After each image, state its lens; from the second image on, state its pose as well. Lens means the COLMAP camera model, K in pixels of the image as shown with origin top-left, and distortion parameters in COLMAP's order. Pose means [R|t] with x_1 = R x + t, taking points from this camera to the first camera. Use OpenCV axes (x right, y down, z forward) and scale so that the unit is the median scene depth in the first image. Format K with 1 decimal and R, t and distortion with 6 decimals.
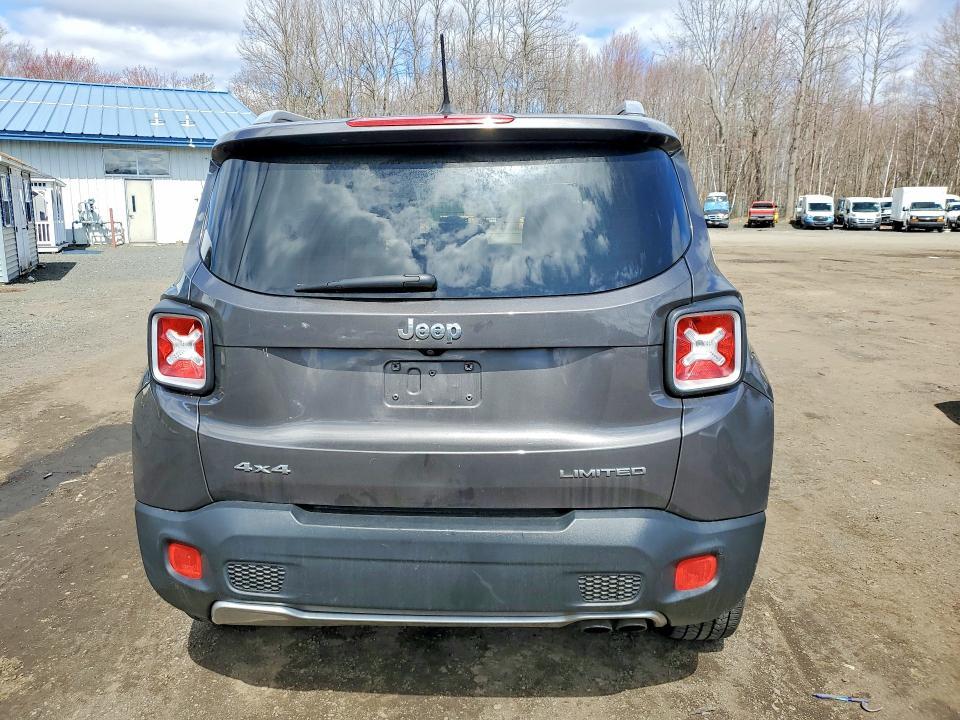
lens RADIAL K [[811.9, 0, 479.4], [0, 811.9, 360.7], [0, 0, 1]] dist [0.040178, -0.020372]
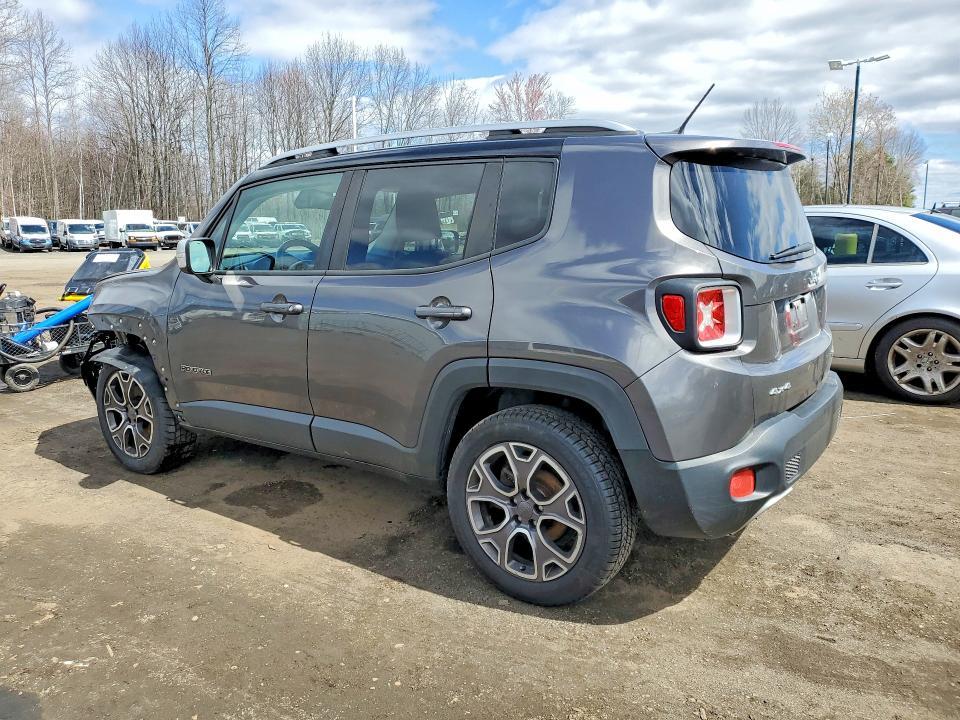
lens RADIAL K [[811.9, 0, 478.0], [0, 811.9, 358.0], [0, 0, 1]] dist [0.040178, -0.020372]
pose [[0.471575, -0.149699, 0.869027, -0.207672], [0.179948, 0.981085, 0.071354, -0.013574], [-0.863270, 0.122731, 0.489593, 0.093267]]
